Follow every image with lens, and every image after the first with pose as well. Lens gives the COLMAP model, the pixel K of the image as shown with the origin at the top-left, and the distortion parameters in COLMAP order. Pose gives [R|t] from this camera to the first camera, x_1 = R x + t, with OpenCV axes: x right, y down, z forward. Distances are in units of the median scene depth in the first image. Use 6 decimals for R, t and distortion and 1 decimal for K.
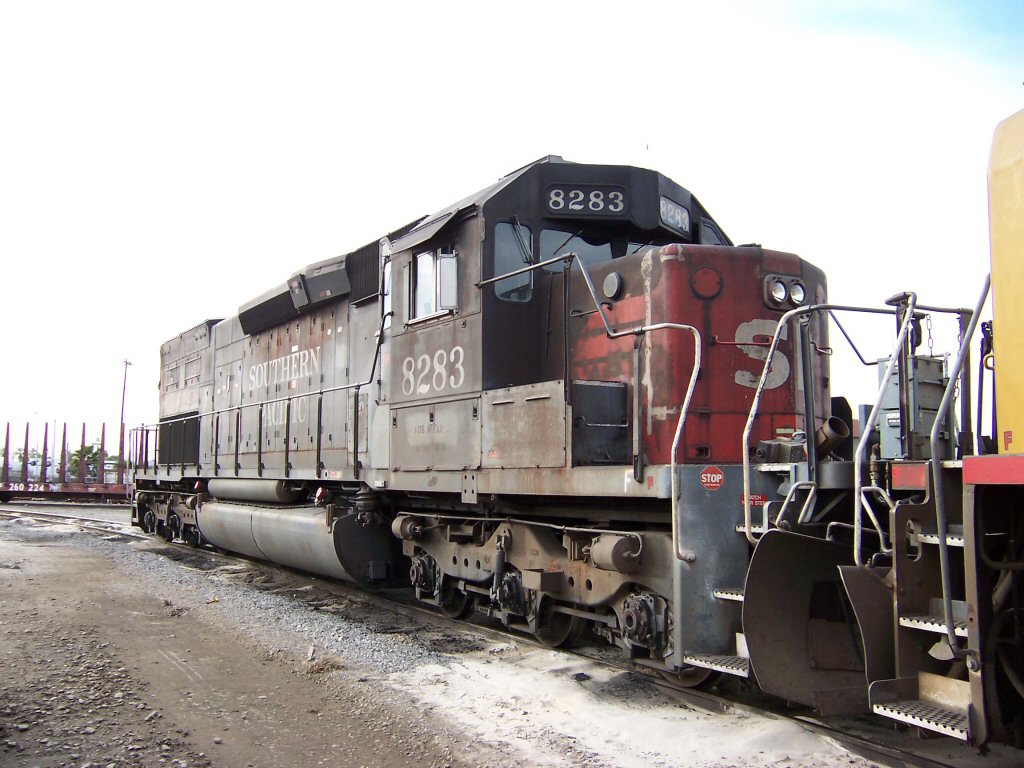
lens RADIAL K [[1014.7, 0, 509.3], [0, 1014.7, 394.3], [0, 0, 1]] dist [-0.149950, 0.238487]
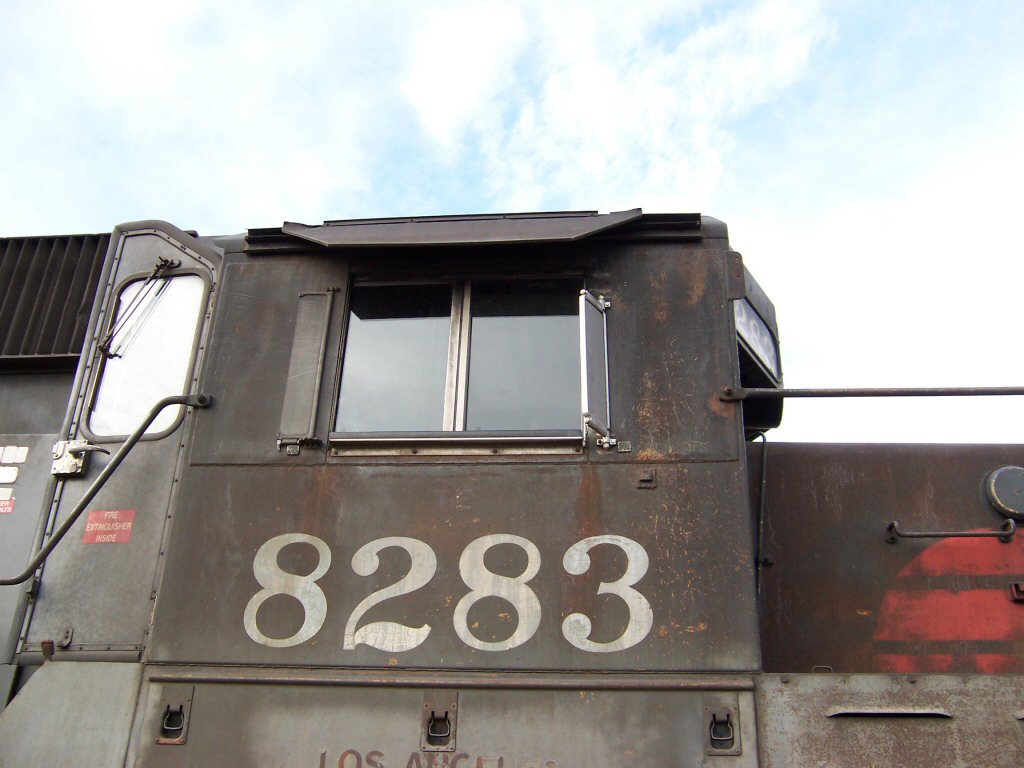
lens RADIAL K [[1014.7, 0, 509.3], [0, 1014.7, 394.3], [0, 0, 1]] dist [-0.149950, 0.238487]
pose [[0.593239, 0.382414, 0.708397, -0.338733], [-0.094915, 0.907056, -0.410171, 0.055933], [-0.799411, 0.176093, 0.574398, 0.810765]]
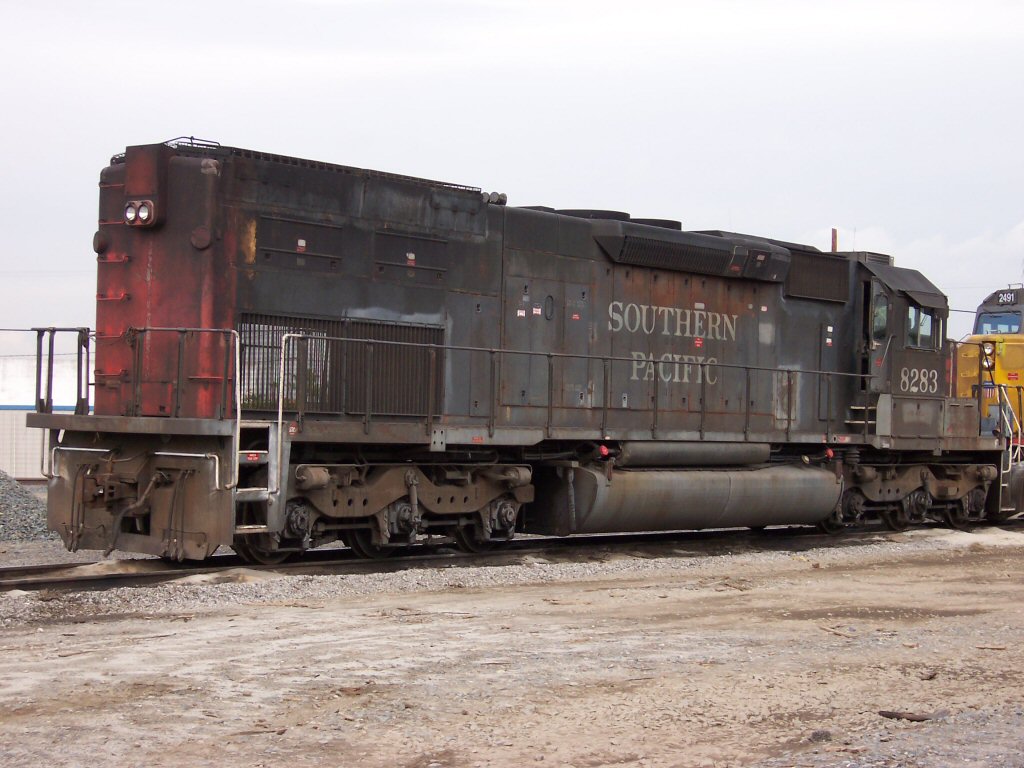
lens RADIAL K [[2192.1, 0, 512.0], [0, 2192.1, 384.0], [0, 0, 1]] dist [-0.030169, 0.117858]
pose [[-0.379827, 0.000978, 0.925057, -3.372809], [-0.102370, 0.993813, -0.043084, 0.222510], [-0.919376, -0.111062, -0.377377, 3.152787]]
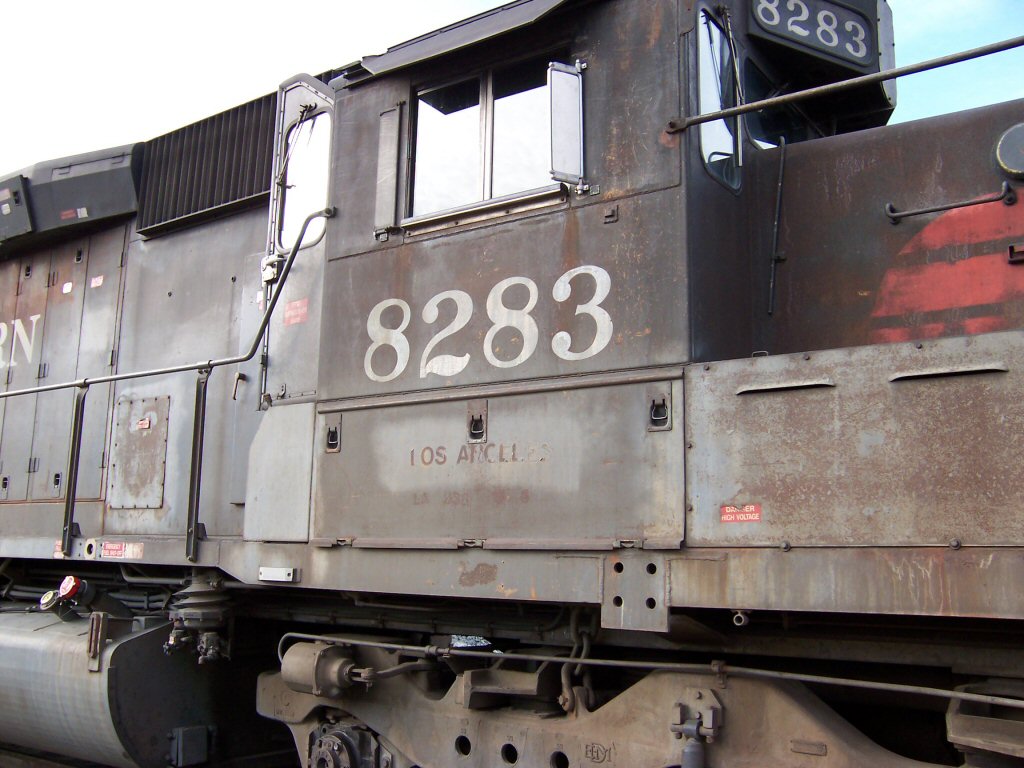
lens RADIAL K [[1014.7, 0, 509.3], [0, 1014.7, 394.3], [0, 0, 1]] dist [-0.149950, 0.238487]
pose [[0.915726, 0.084792, 0.392754, -0.246490], [-0.052479, 0.994346, -0.092312, 0.049799], [-0.398361, 0.063921, 0.914999, 0.611337]]
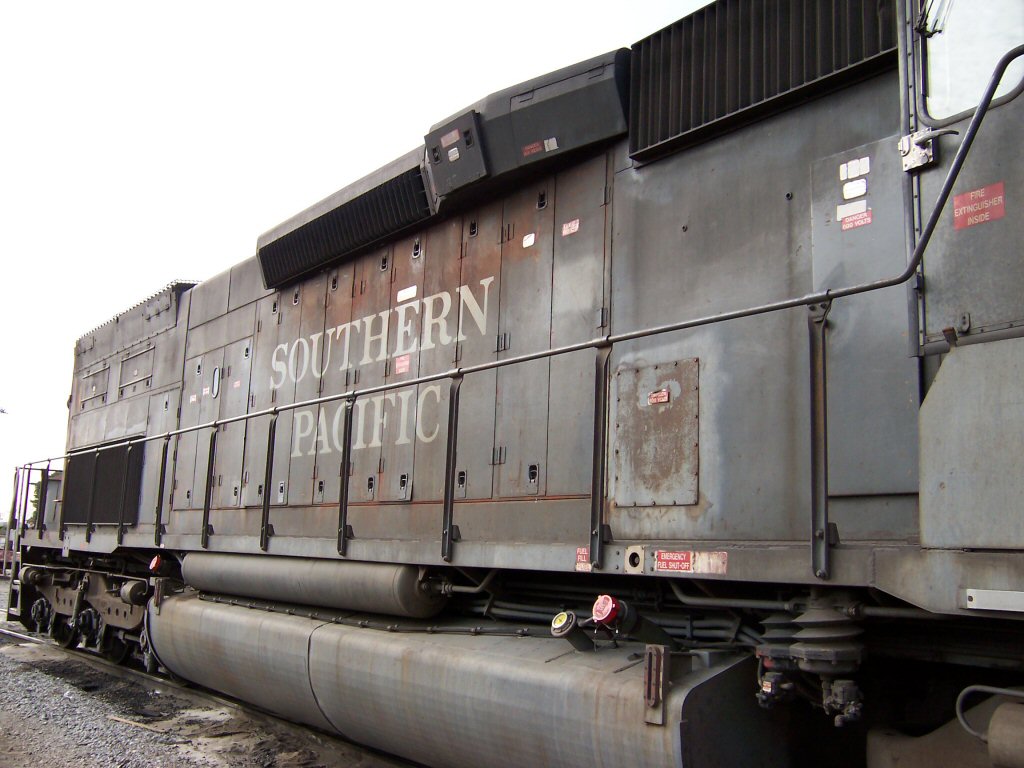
lens RADIAL K [[1014.7, 0, 509.3], [0, 1014.7, 394.3], [0, 0, 1]] dist [-0.149950, 0.238487]
pose [[0.992532, 0.051000, 0.110810, -0.348533], [-0.042326, 0.995955, -0.079266, 0.065219], [-0.114404, 0.073984, 0.990676, 0.824464]]
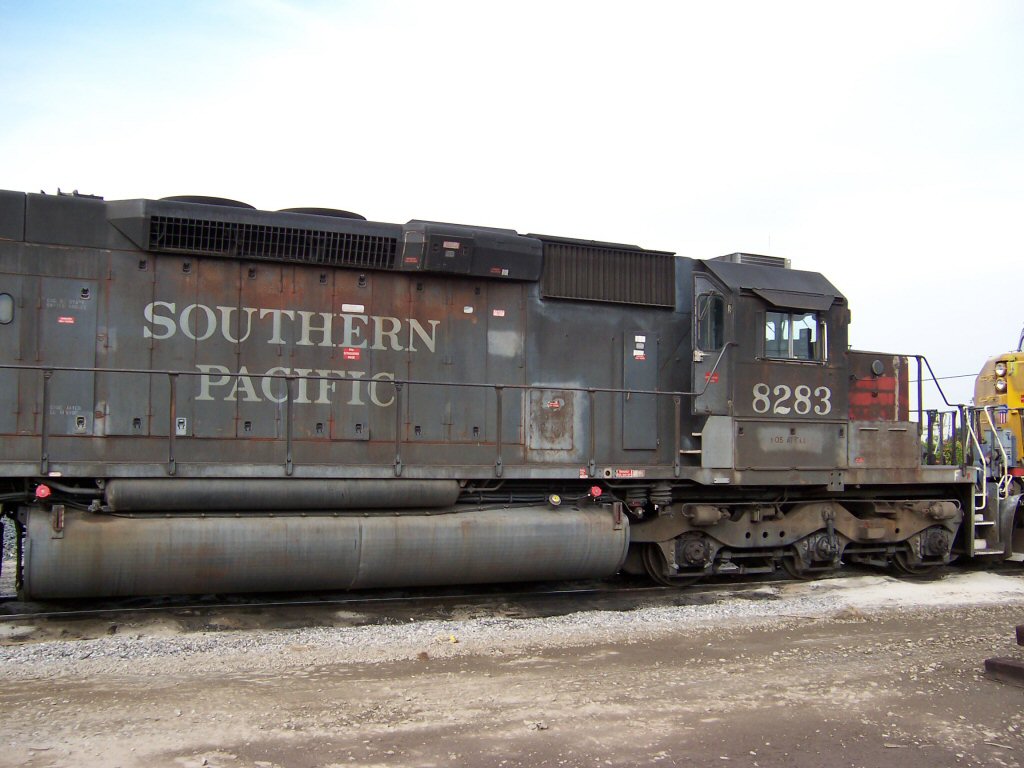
lens RADIAL K [[1014.7, 0, 509.3], [0, 1014.7, 394.3], [0, 0, 1]] dist [-0.149950, 0.238487]
pose [[0.123789, 0.052220, 0.990934, -1.556981], [-0.091901, 0.994926, -0.040950, 0.066076], [-0.988044, -0.085999, 0.127960, 1.257772]]
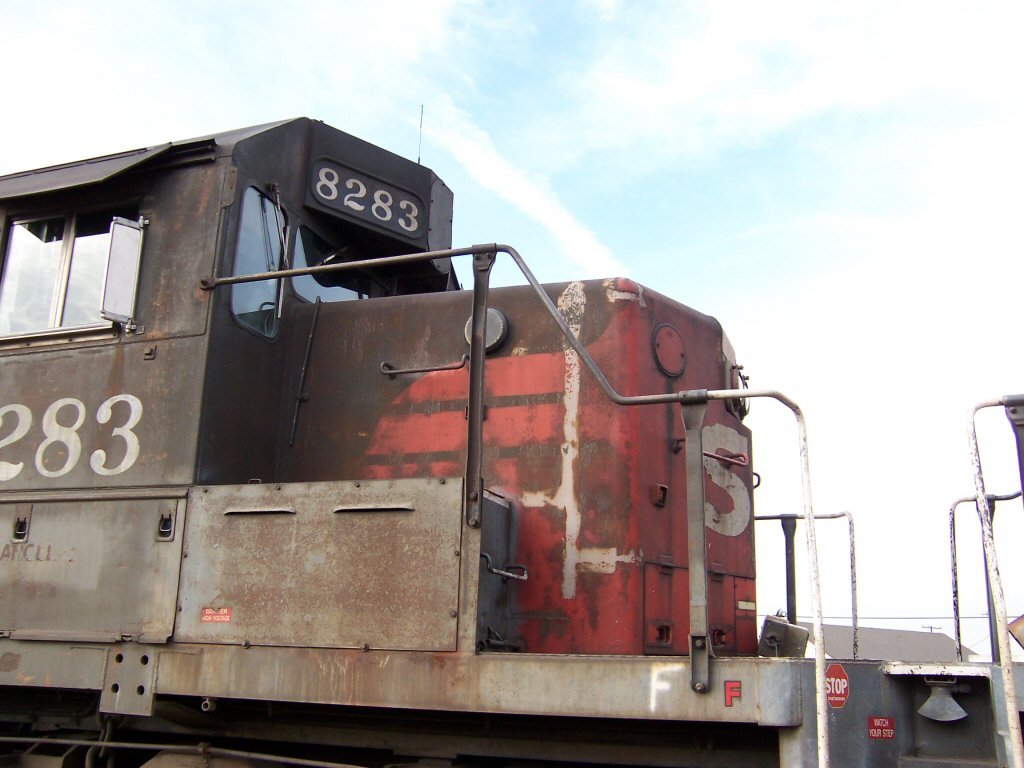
lens RADIAL K [[1014.7, 0, 509.3], [0, 1014.7, 394.3], [0, 0, 1]] dist [-0.149950, 0.238487]
pose [[0.784382, 0.186815, 0.591477, -0.194799], [-0.081494, 0.976340, -0.200299, 0.037212], [-0.614901, 0.108909, 0.781048, 0.484741]]
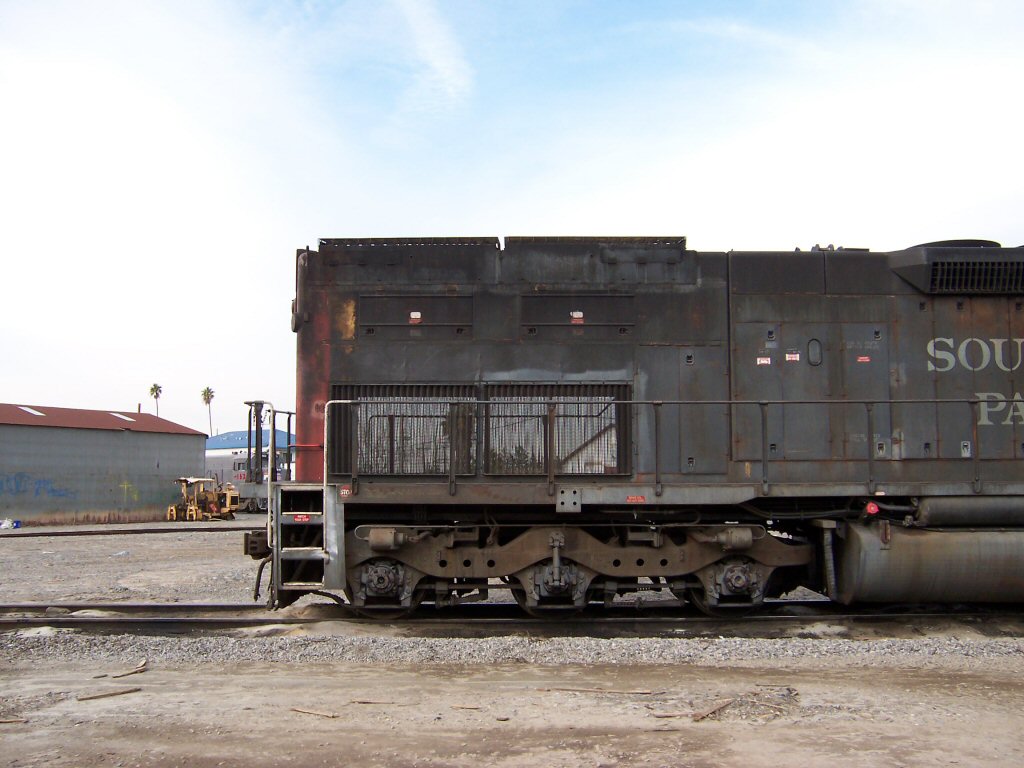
lens RADIAL K [[1014.7, 0, 509.3], [0, 1014.7, 394.3], [0, 0, 1]] dist [-0.149950, 0.238487]
pose [[0.531965, 0.061017, 0.844565, -1.843822], [-0.065338, 0.997385, -0.030903, 0.097855], [-0.844242, -0.038743, 0.534560, 1.595384]]
